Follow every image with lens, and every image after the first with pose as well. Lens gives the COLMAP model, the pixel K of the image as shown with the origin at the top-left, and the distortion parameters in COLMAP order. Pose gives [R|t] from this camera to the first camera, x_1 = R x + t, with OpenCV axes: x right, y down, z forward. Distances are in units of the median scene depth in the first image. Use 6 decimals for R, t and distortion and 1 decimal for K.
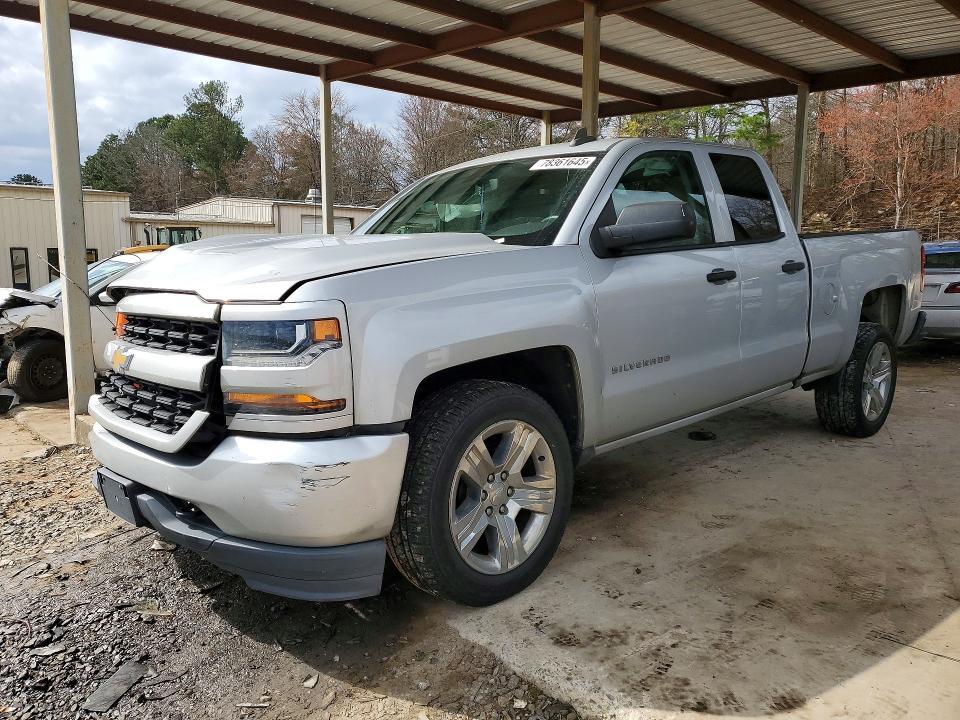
lens RADIAL K [[766.0, 0, 460.1], [0, 766.0, 360.3], [0, 0, 1]] dist [-0.001579, 0.053212]
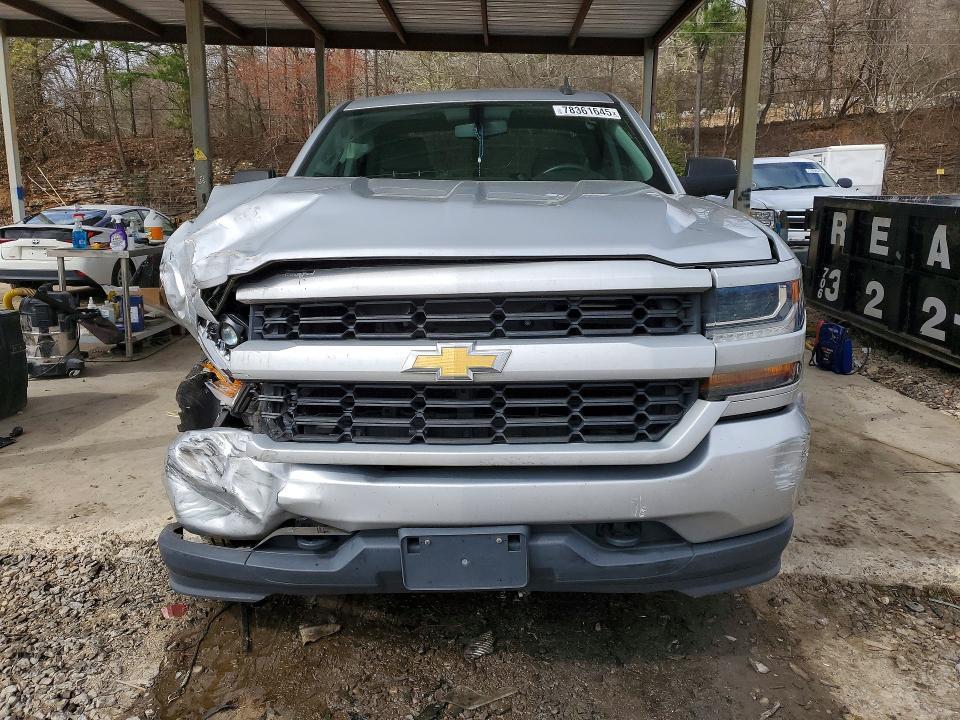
lens RADIAL K [[766.0, 0, 460.1], [0, 766.0, 360.3], [0, 0, 1]] dist [-0.001579, 0.053212]
pose [[0.697816, -0.144801, 0.701488, -1.038732], [0.097141, 0.989436, 0.107607, -0.086231], [-0.709659, -0.006947, 0.704511, 0.591886]]
